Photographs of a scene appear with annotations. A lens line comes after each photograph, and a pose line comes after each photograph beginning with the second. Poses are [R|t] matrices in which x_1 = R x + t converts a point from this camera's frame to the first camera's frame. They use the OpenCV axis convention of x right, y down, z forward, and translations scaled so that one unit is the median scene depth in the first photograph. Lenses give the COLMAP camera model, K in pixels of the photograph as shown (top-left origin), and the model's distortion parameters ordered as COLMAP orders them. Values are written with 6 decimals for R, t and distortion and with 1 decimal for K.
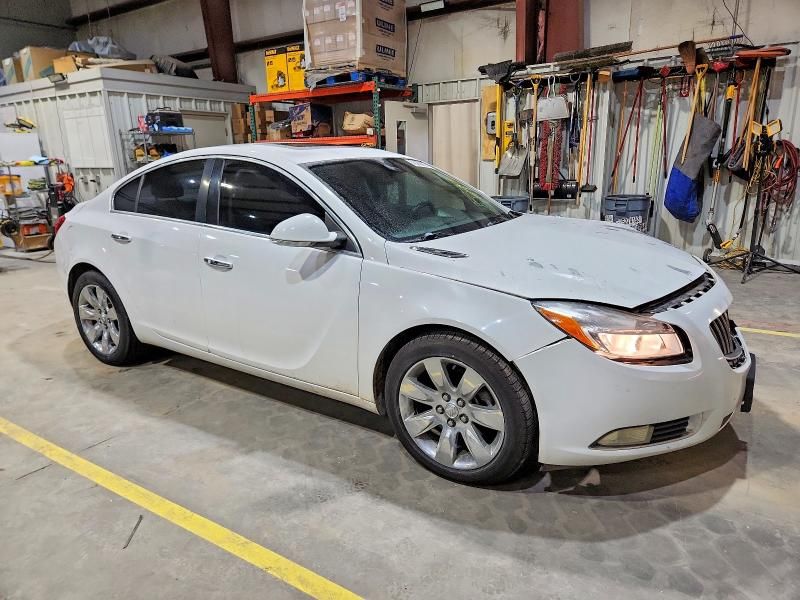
lens RADIAL K [[528.7, 0, 403.3], [0, 528.7, 300.1], [0, 0, 1]] dist [0.065355, -0.045474]
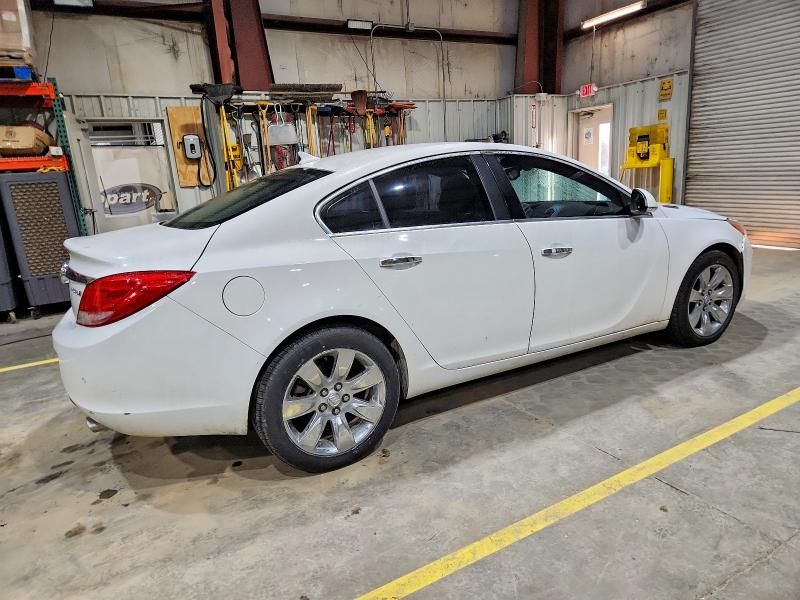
lens RADIAL K [[528.7, 0, 403.3], [0, 528.7, 300.1], [0, 0, 1]] dist [0.065355, -0.045474]
pose [[0.465347, -0.213942, 0.858883, -1.311722], [0.280944, 0.955873, 0.085885, -0.142361], [-0.839358, 0.201332, 0.504919, 0.716652]]
